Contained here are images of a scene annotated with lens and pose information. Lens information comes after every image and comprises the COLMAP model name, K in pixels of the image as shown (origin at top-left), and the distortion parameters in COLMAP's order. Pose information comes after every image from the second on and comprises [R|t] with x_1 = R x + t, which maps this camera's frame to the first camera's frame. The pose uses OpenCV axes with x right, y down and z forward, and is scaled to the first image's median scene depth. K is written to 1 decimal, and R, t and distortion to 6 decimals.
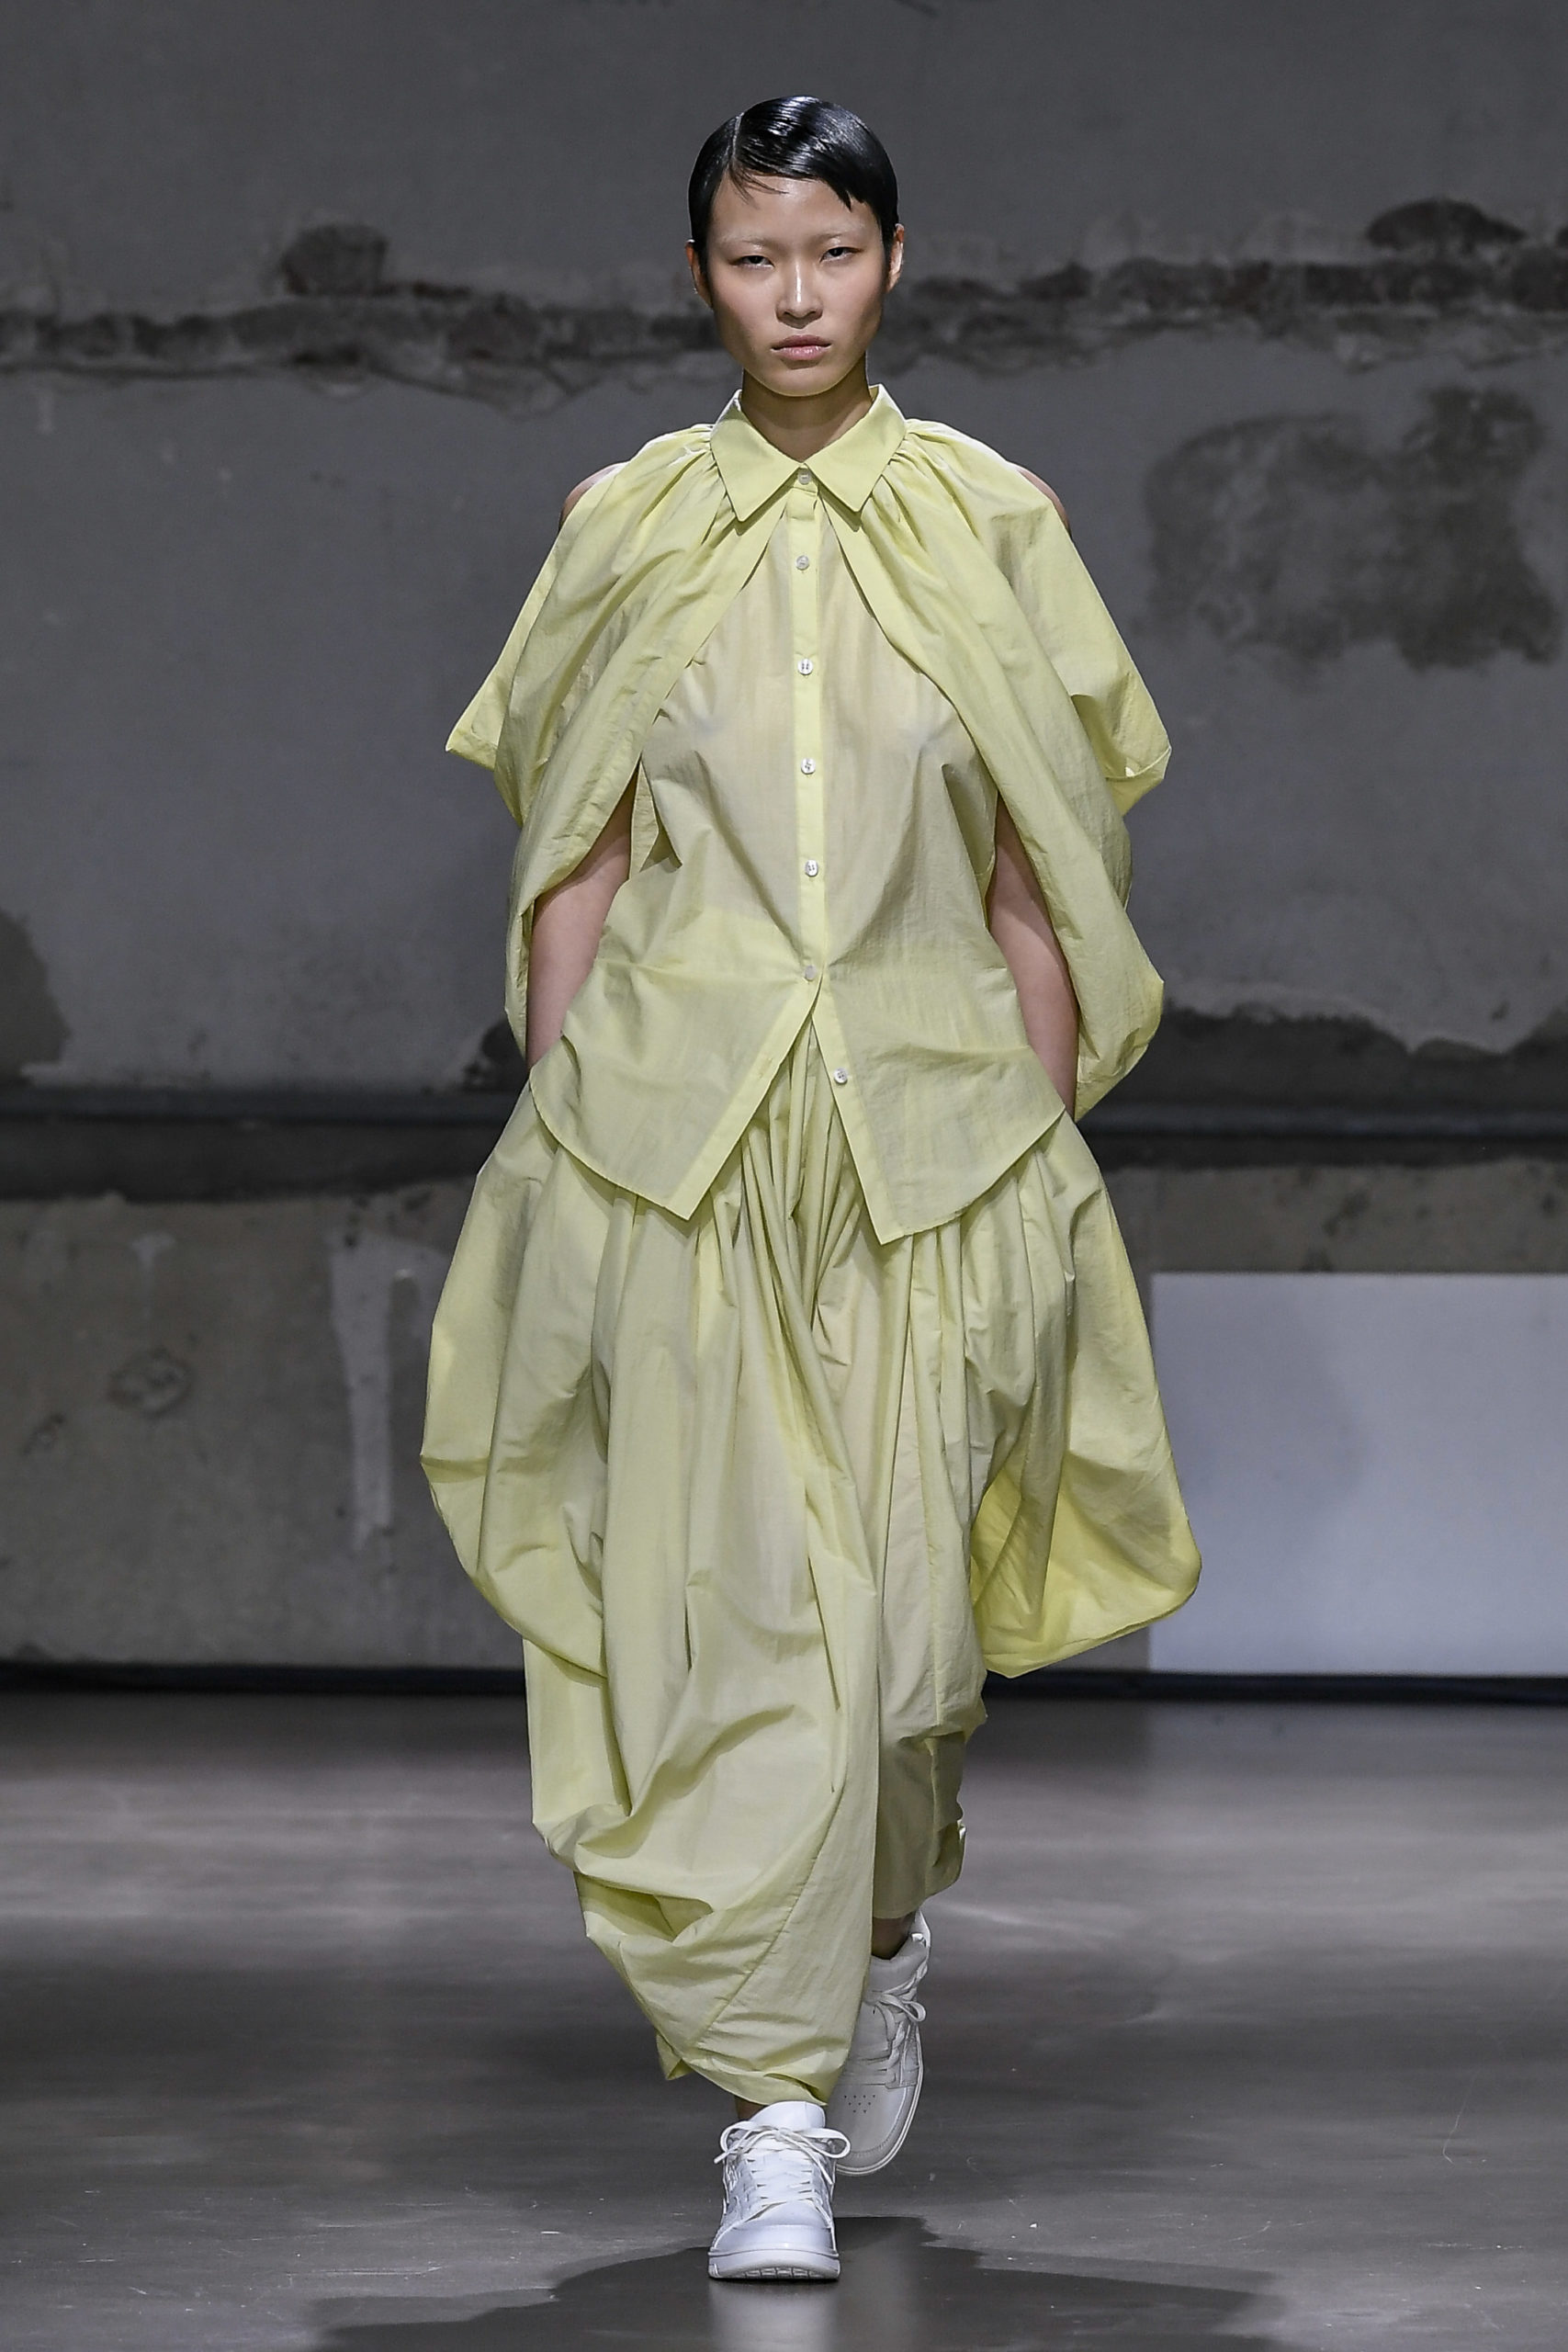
lens RADIAL K [[15499.9, 0, 833.7], [0, 15499.9, 1024.5], [0, 0, 1]] dist [-0.980958, 0.000000]
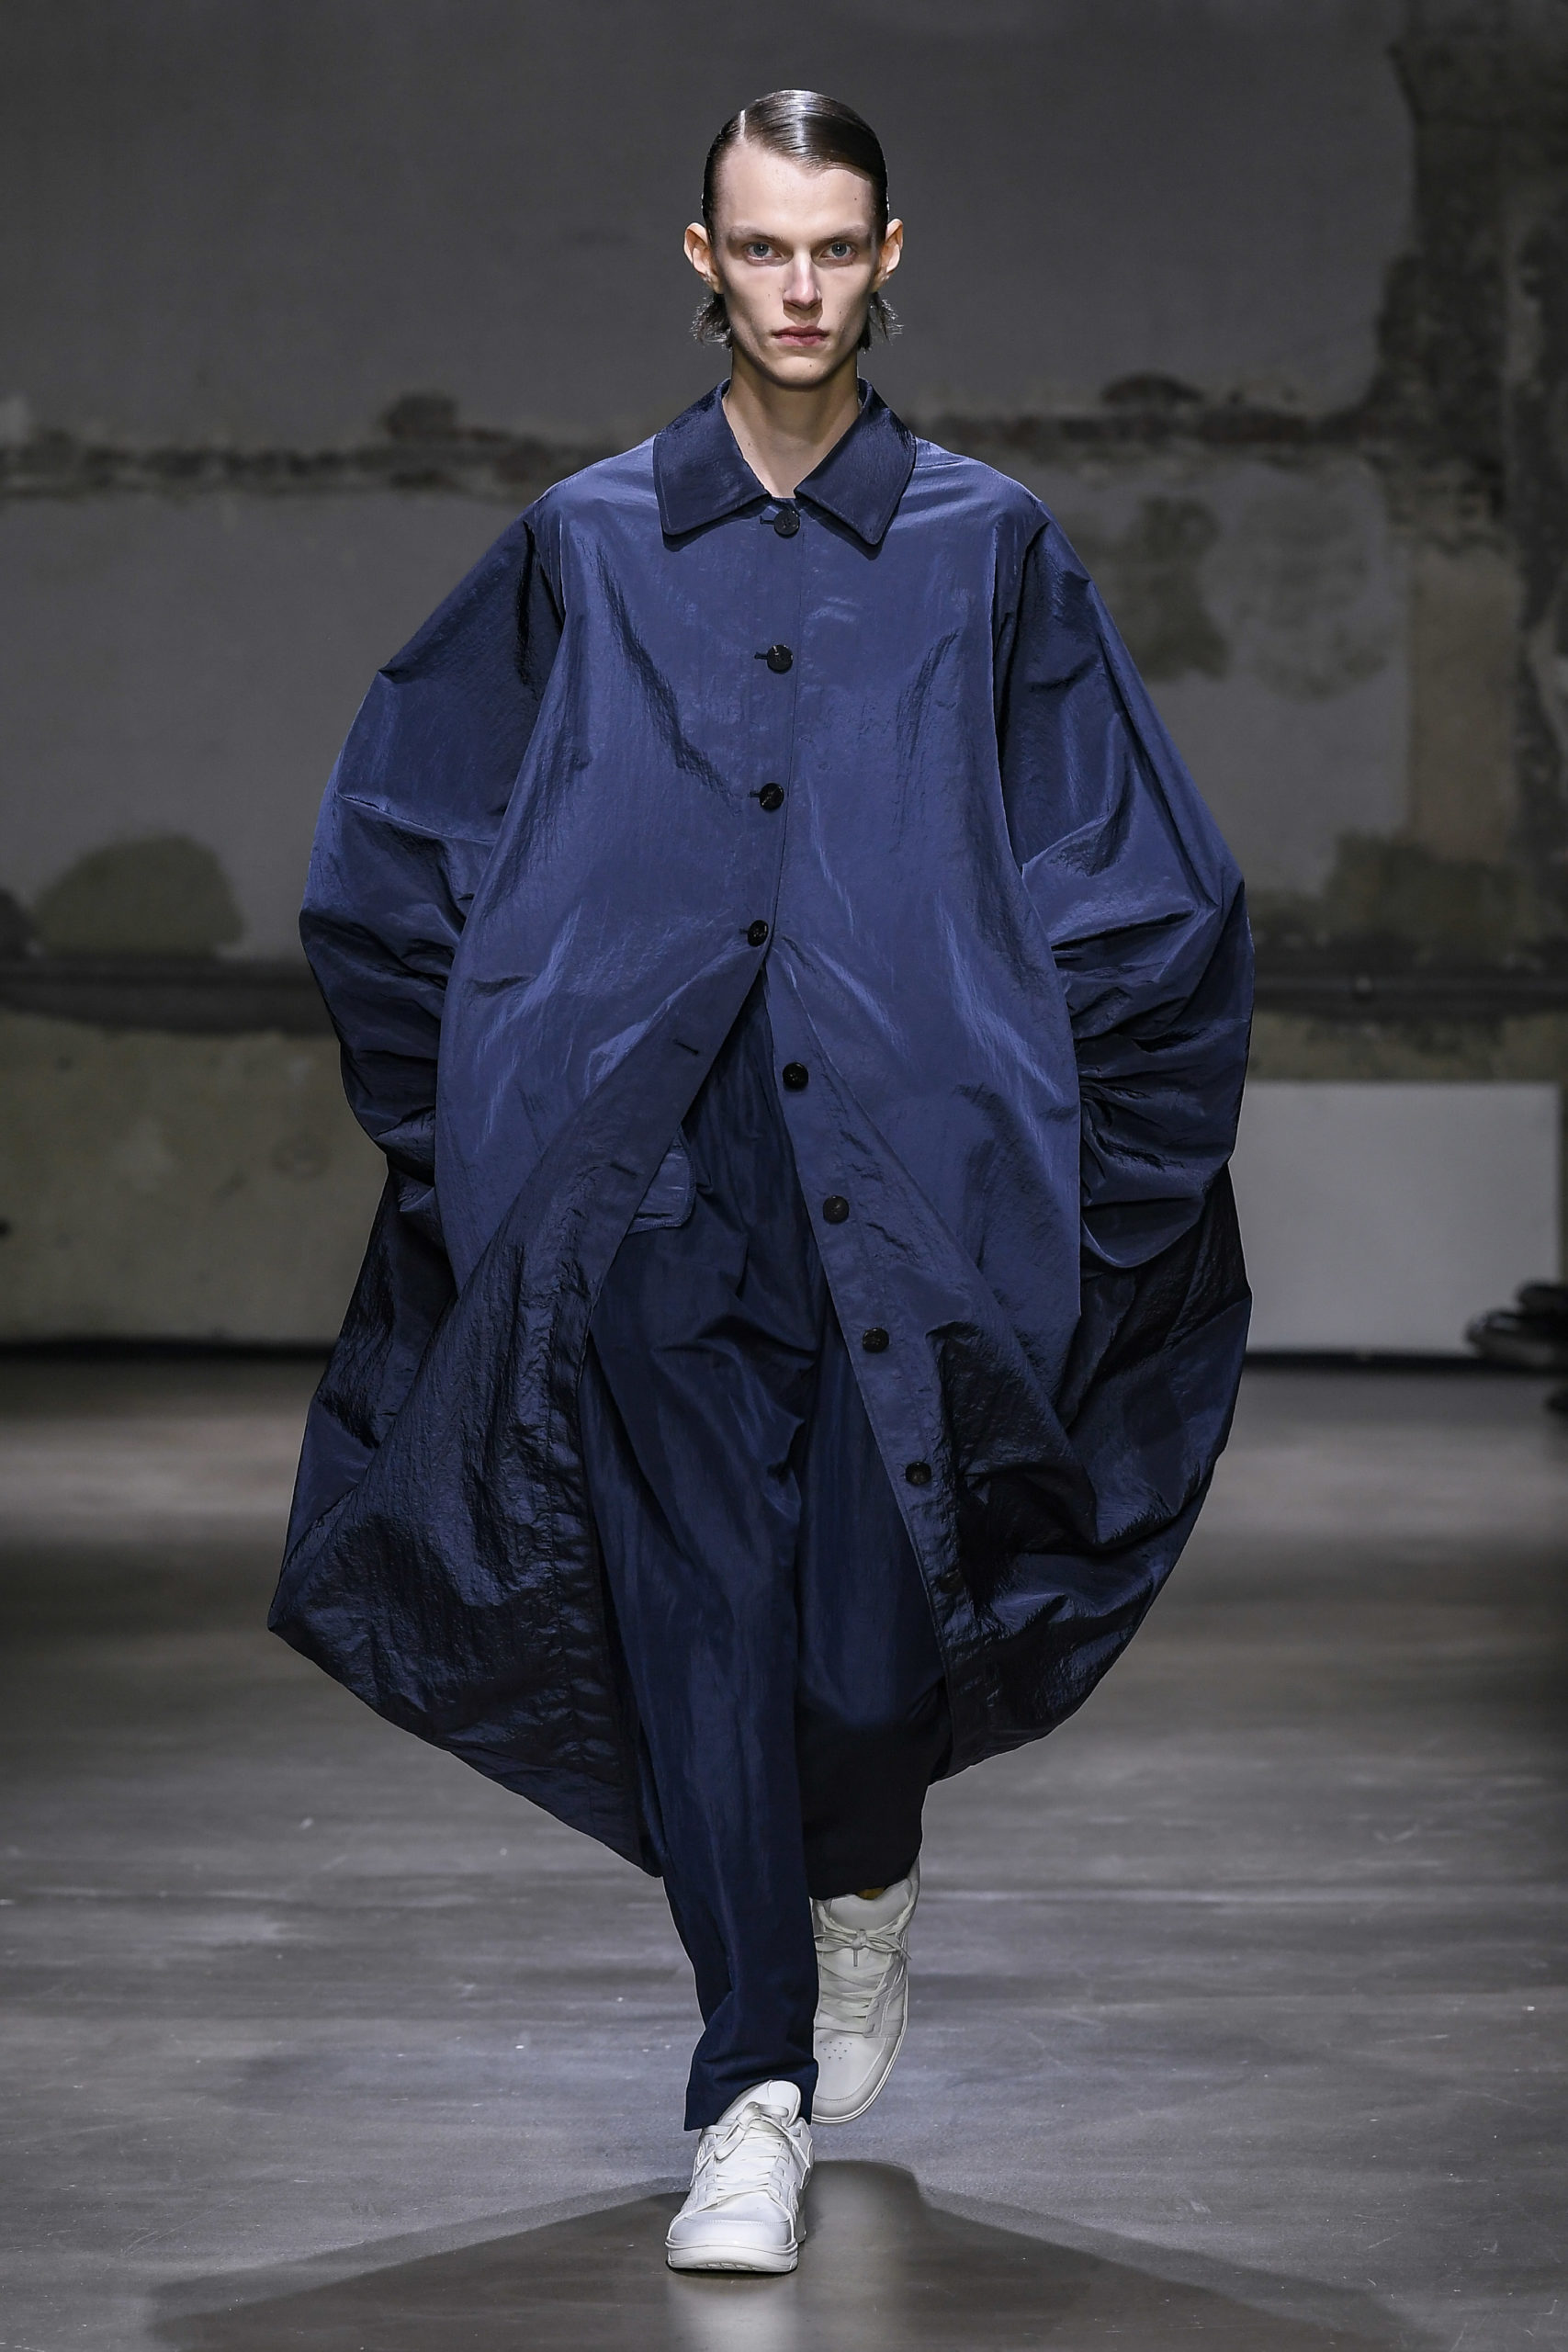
lens RADIAL K [[15958.3, 0, 826.7], [0, 15958.3, 1085.7], [0, 0, 1]] dist [-2.047451, 0.000000]
pose [[0.999996, -0.001302, -0.002663, 0.011640], [0.001321, 0.999976, 0.006810, 0.005706], [0.002654, -0.006814, 0.999973, -0.558927]]
